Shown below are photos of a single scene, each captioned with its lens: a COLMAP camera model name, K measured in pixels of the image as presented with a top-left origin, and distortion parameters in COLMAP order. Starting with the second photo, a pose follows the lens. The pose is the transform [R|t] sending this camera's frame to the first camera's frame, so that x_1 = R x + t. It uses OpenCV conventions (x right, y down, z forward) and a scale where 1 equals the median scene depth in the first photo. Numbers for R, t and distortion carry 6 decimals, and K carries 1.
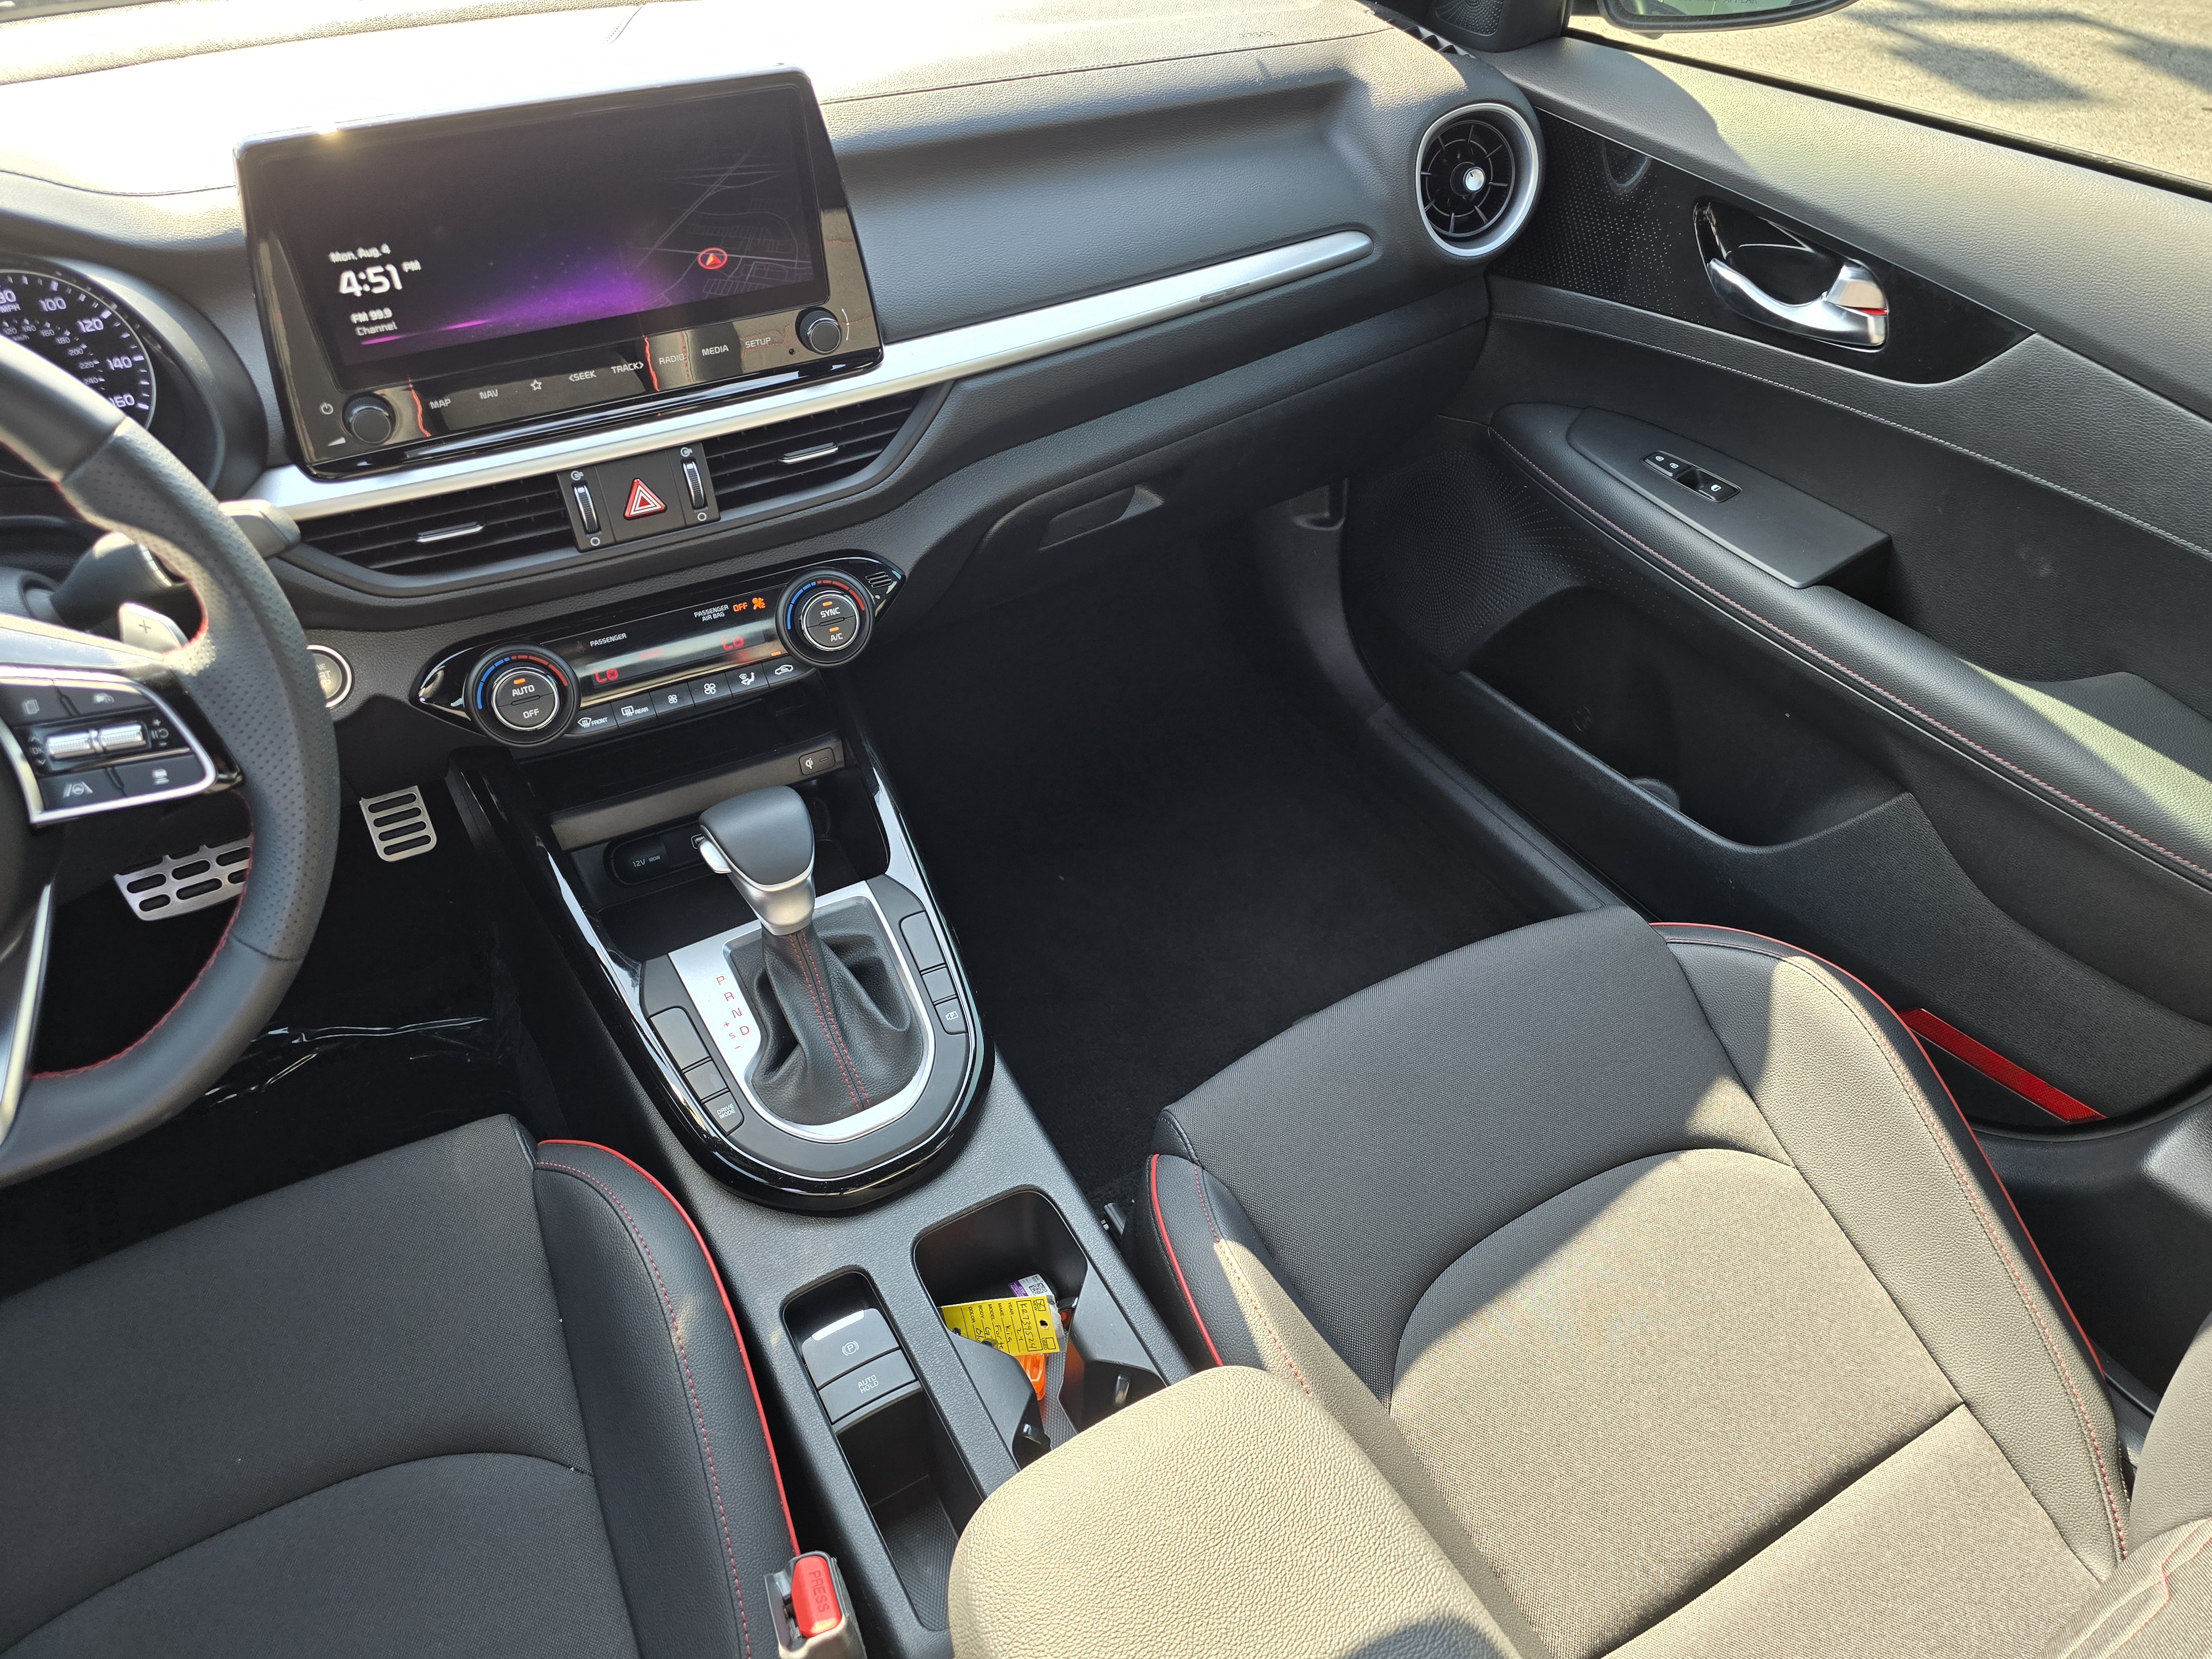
lens RADIAL K [[1505.0, 0, 1106.0], [0, 1505.0, 829.5], [0, 0, 1]] dist [0.062292, -0.065745]
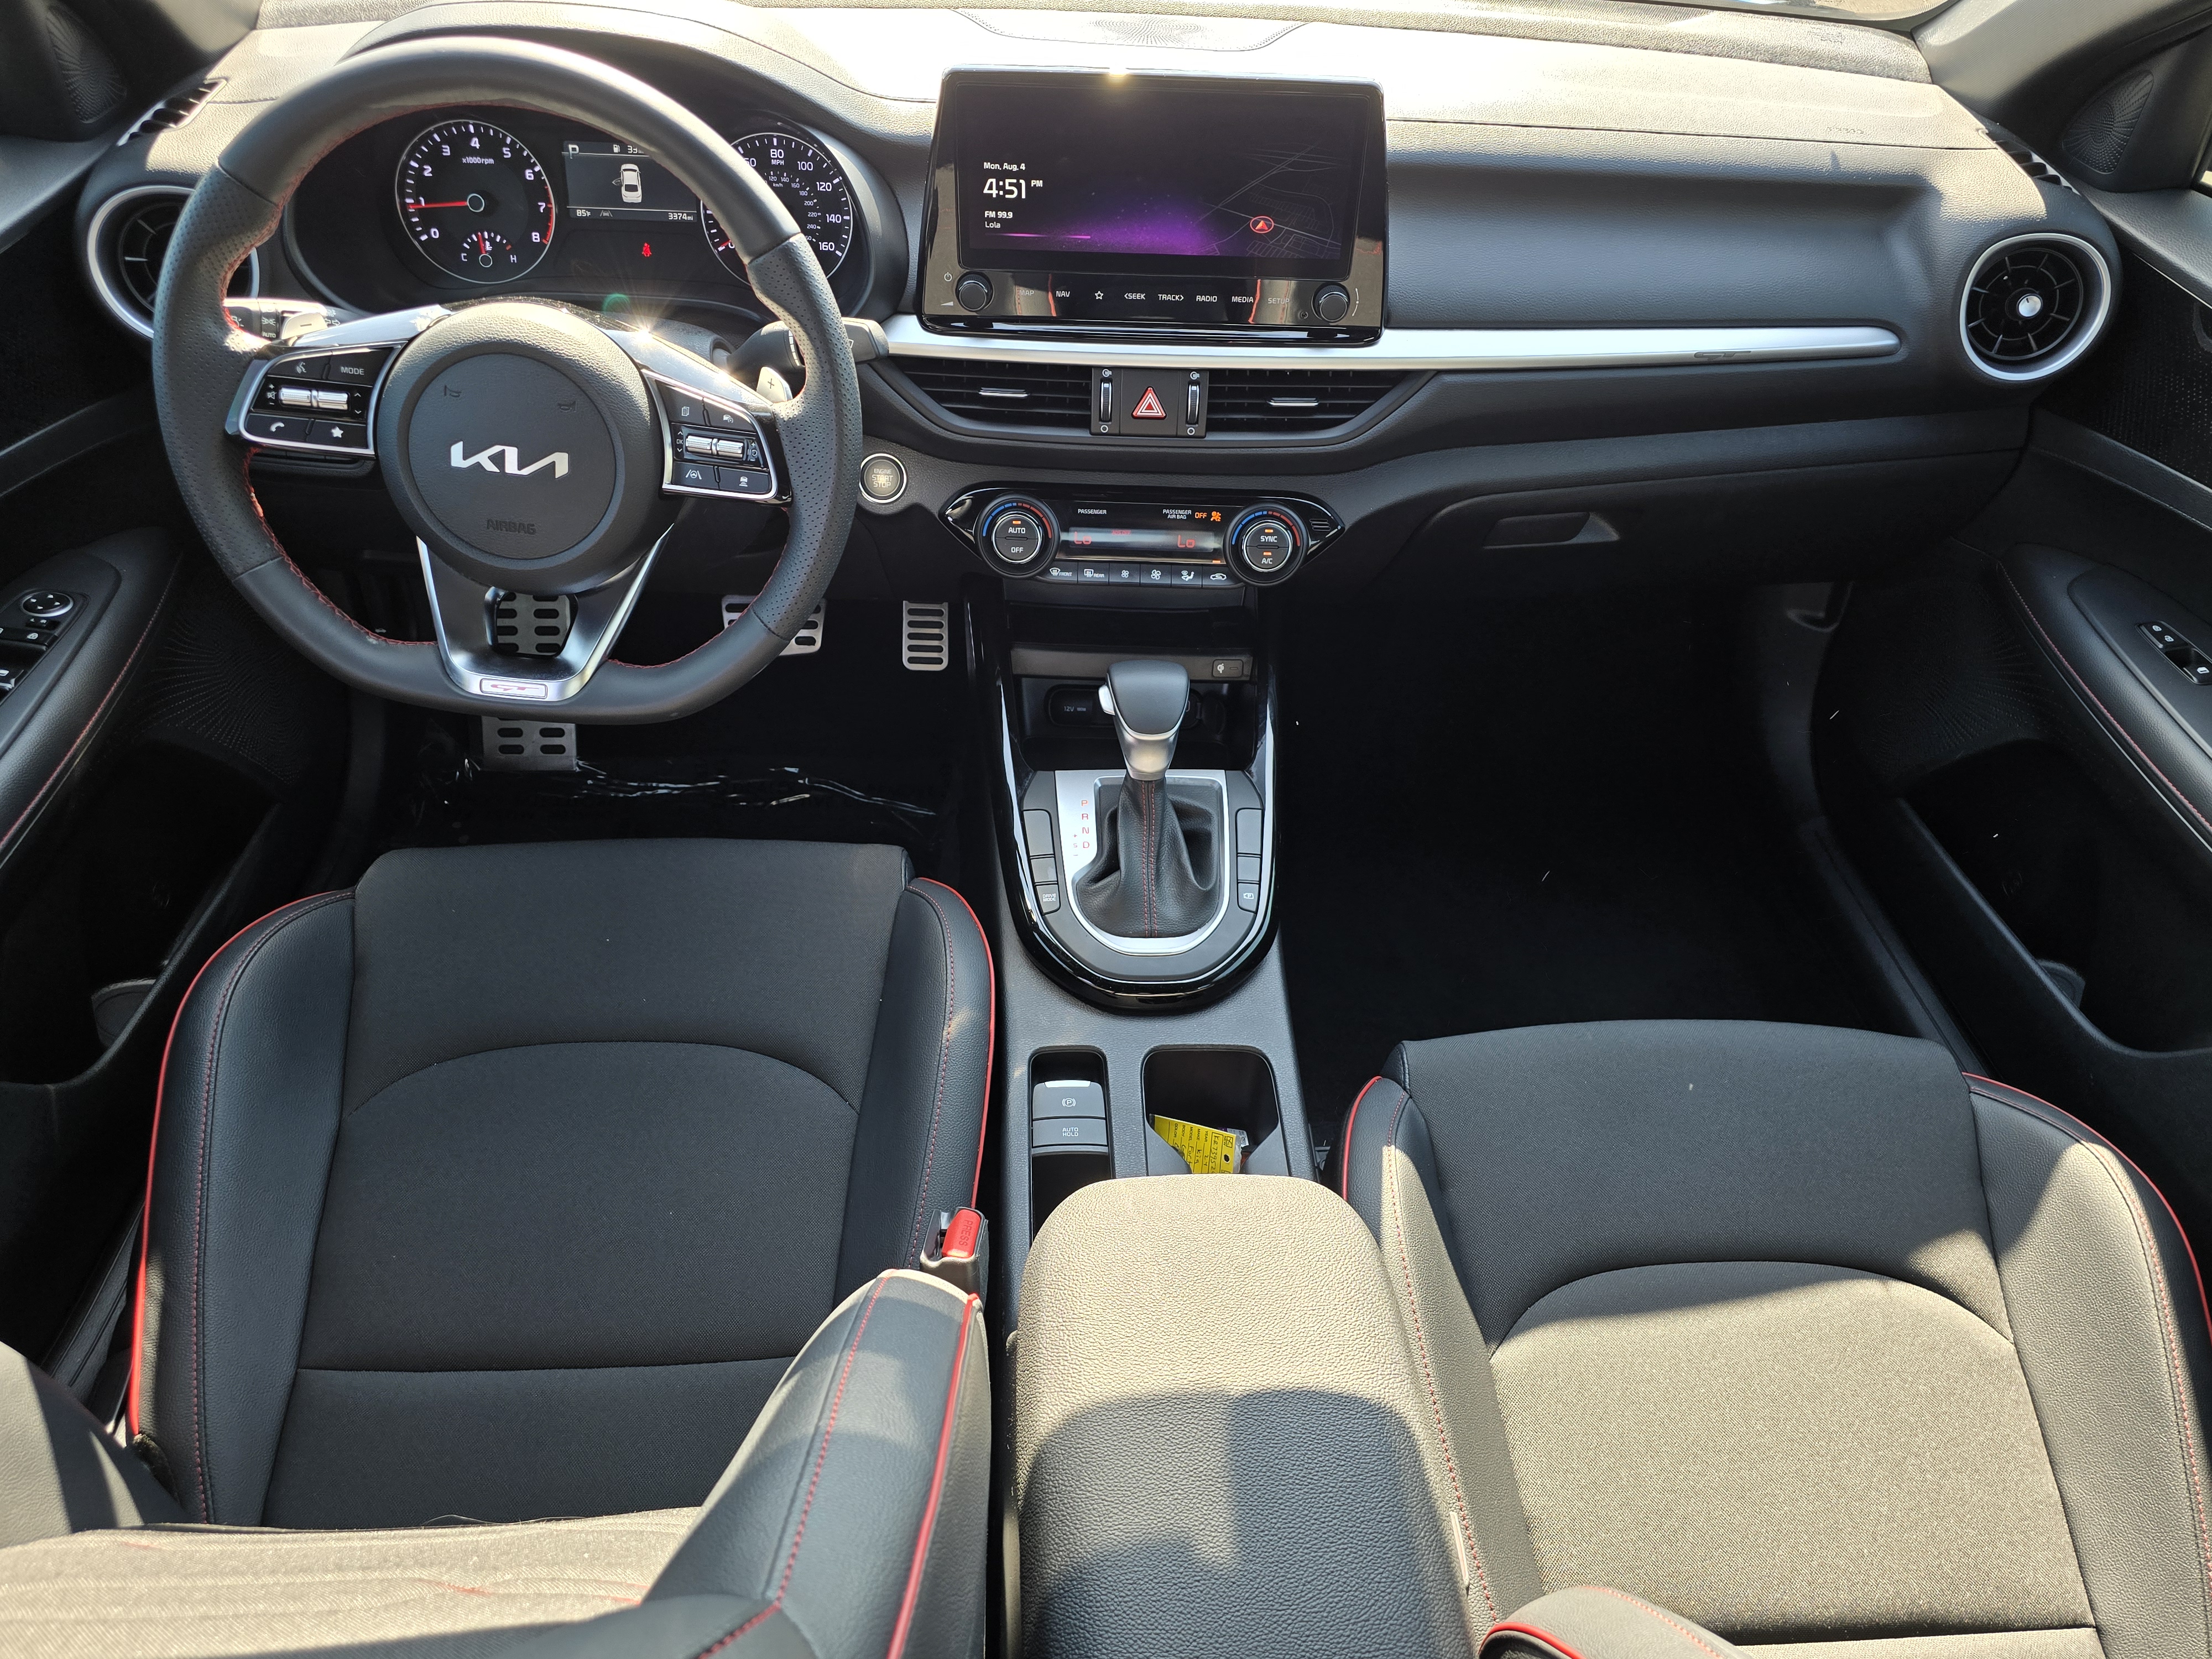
lens RADIAL K [[1492.5, 0, 1106.0], [0, 1492.5, 829.5], [0, 0, 1]] dist [0.069188, -0.069409]
pose [[0.889270, 0.318778, -0.327992, 0.169855], [-0.327090, 0.944480, 0.031123, 0.080609], [0.319703, 0.079606, 0.944168, -0.134035]]
